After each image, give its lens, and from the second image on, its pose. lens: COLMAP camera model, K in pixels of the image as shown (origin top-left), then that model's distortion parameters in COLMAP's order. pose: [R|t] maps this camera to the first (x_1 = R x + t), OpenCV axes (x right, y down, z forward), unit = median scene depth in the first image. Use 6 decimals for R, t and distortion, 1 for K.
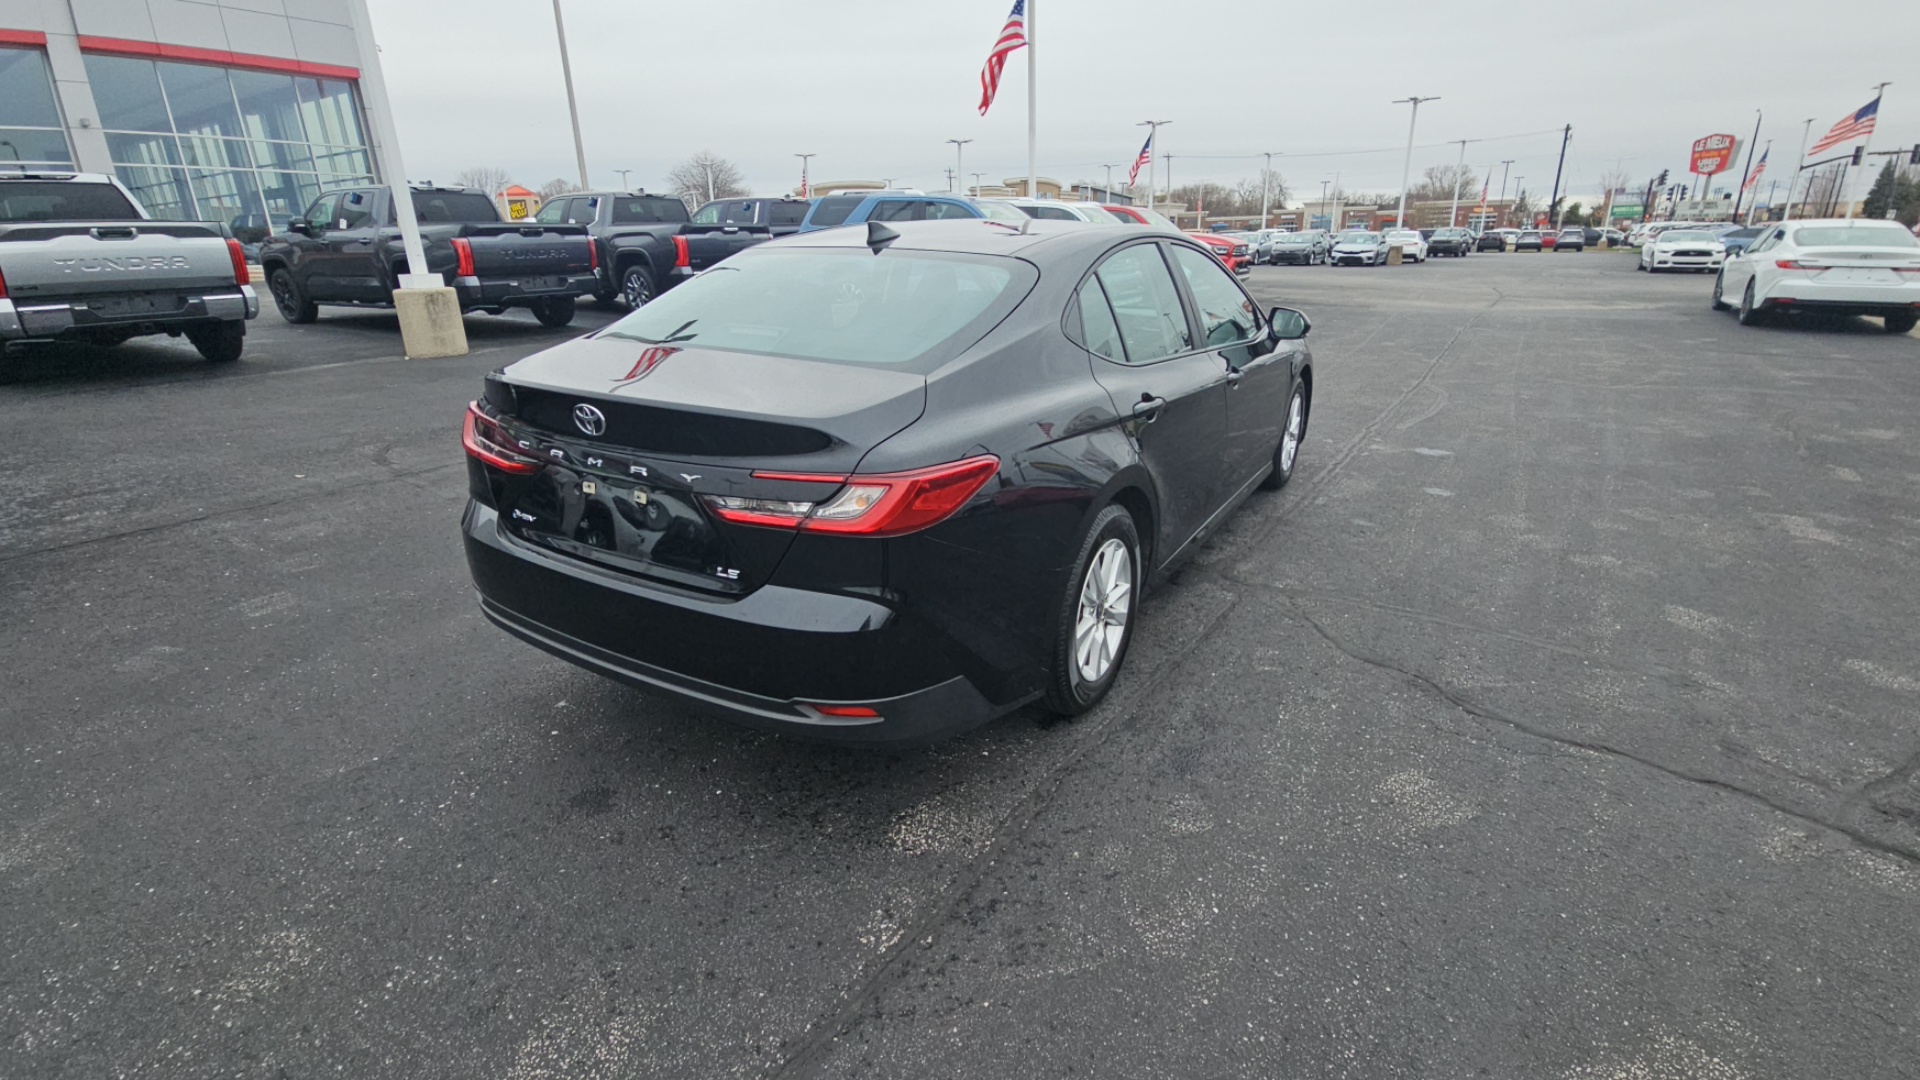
lens RADIAL K [[858.8, 0, 976.3], [0, 858.8, 556.5], [0, 0, 1]] dist [0.007321, -0.006910]
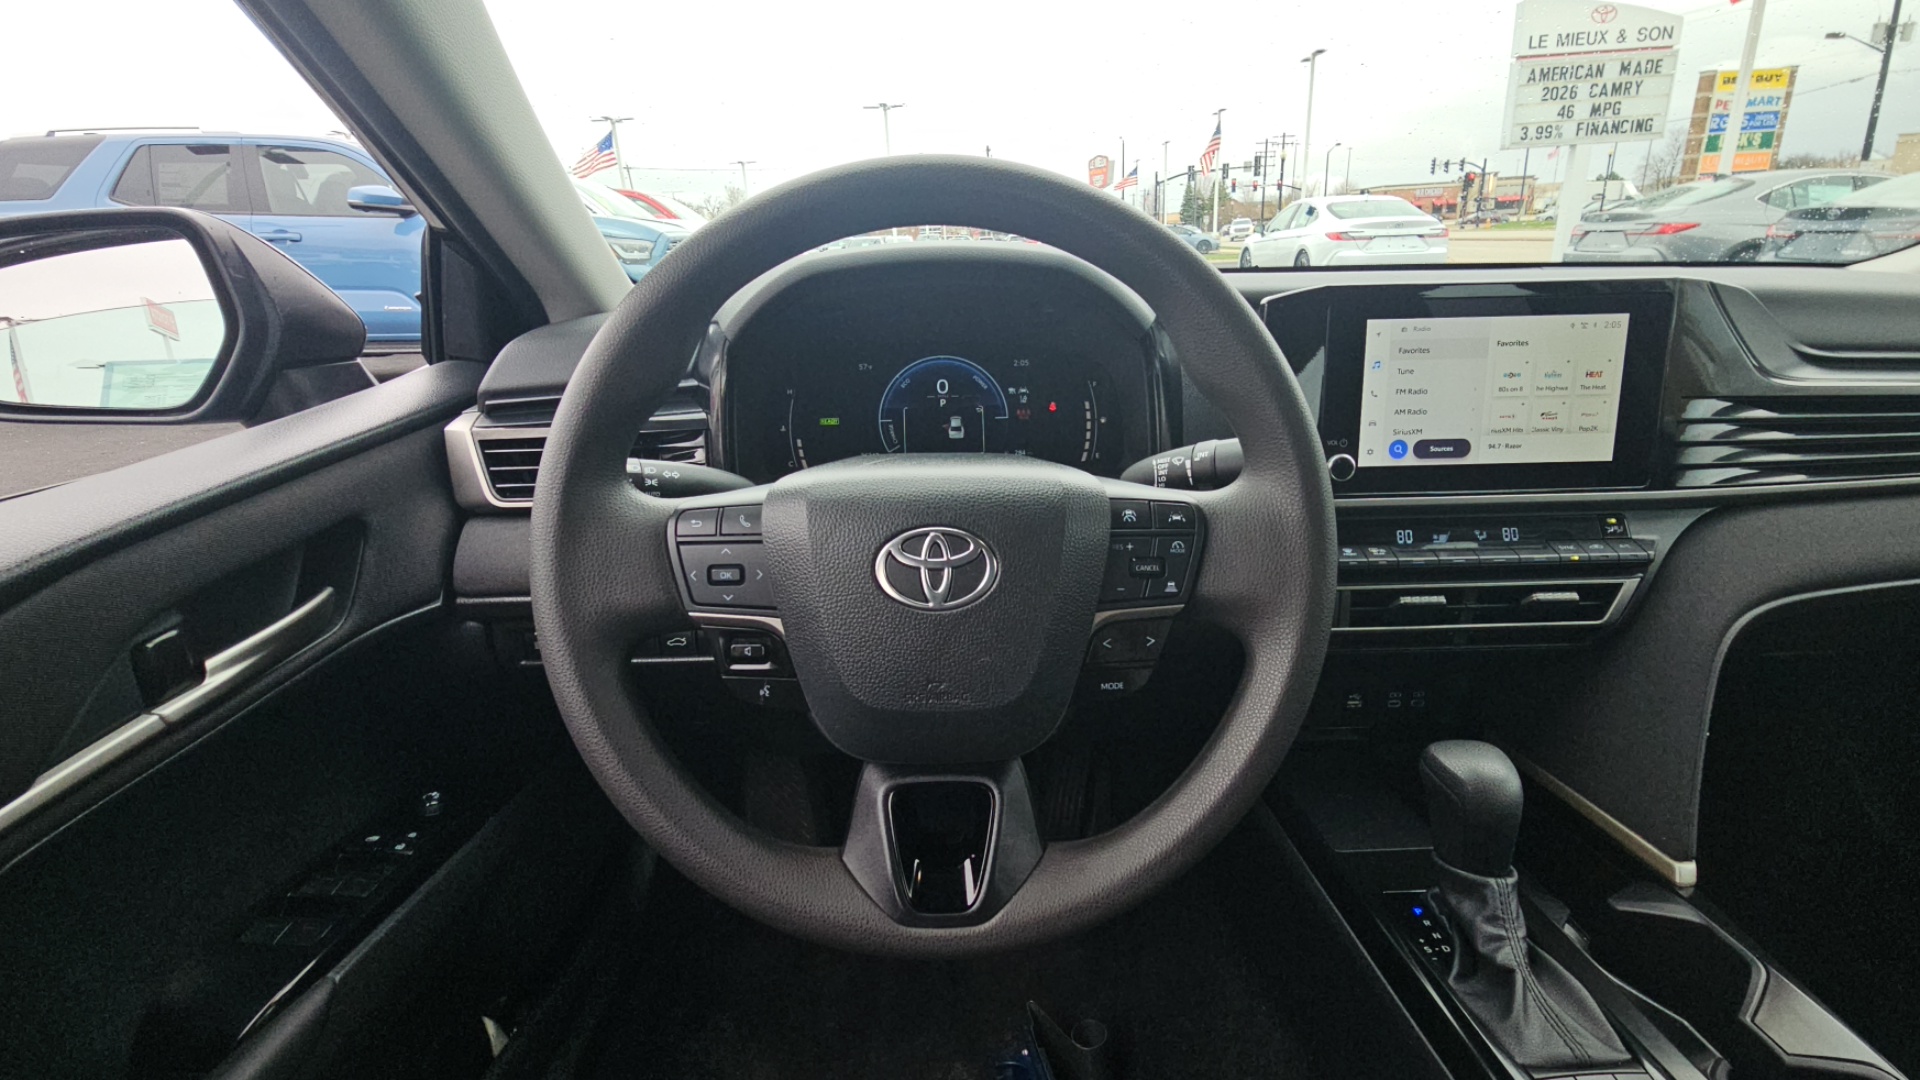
lens RADIAL K [[858.8, 0, 982.7], [0, 858.8, 546.1], [0, 0, 1]] dist [0.007321, -0.006910]
pose [[0.841881, -0.200168, 0.501167, -0.002207], [0.214675, 0.976246, 0.029296, -0.099833], [-0.495127, 0.082924, 0.864854, 0.351351]]
